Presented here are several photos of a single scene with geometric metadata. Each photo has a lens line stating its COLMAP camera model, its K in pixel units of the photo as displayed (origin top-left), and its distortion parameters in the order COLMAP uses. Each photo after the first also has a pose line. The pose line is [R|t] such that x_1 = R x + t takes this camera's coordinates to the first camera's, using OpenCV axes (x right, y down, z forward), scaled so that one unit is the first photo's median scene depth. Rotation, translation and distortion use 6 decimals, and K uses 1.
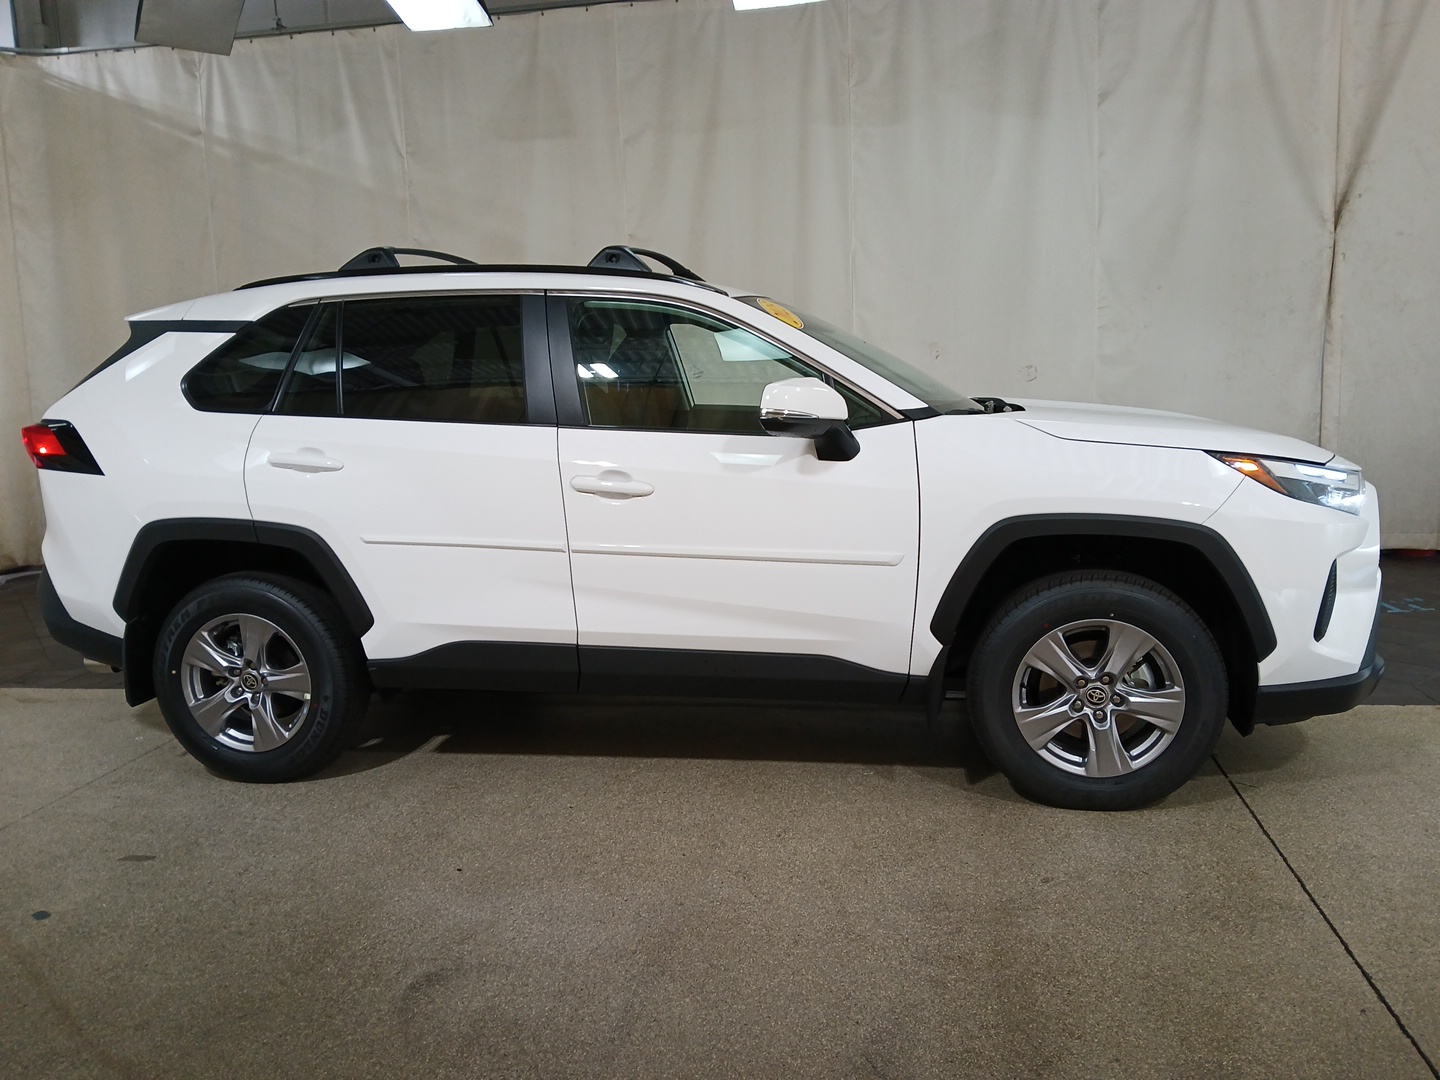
lens RADIAL K [[1150.0, 0, 720.0], [0, 1150.0, 540.0], [0, 0, 1]] dist [0.056164, -0.108987]
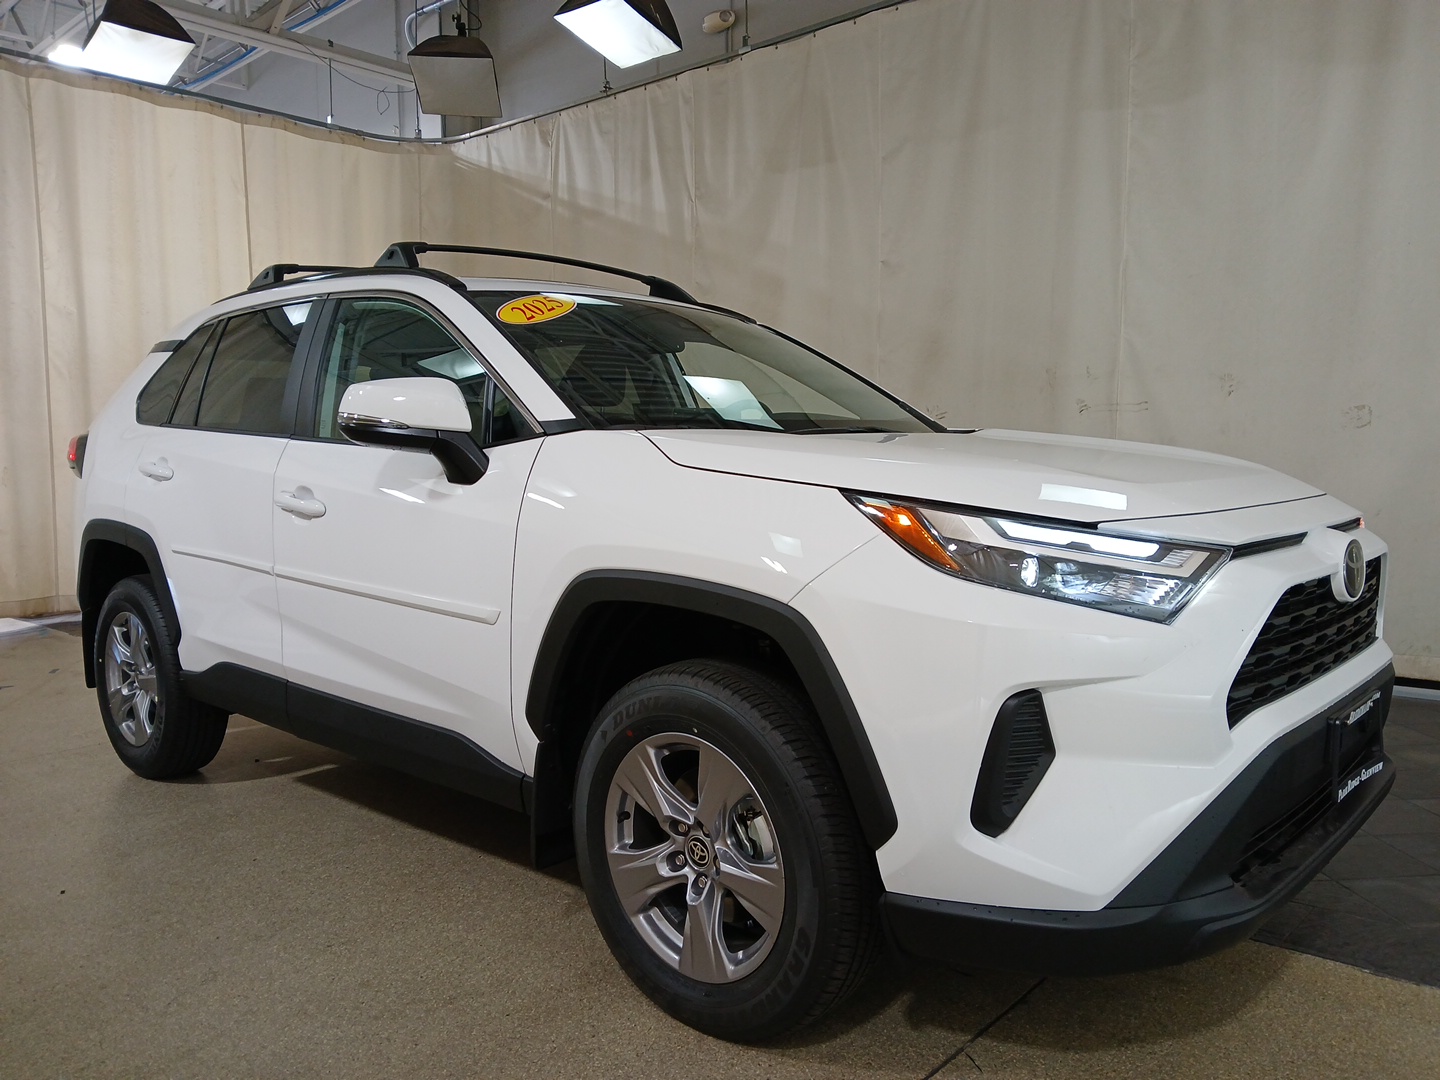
lens RADIAL K [[1150.0, 0, 720.0], [0, 1150.0, 540.0], [0, 0, 1]] dist [0.056164, -0.108987]
pose [[0.847092, 0.064520, -0.527516, 0.319068], [-0.095055, 0.994991, -0.030944, -0.011210], [0.522877, 0.076356, 0.848981, 0.204500]]
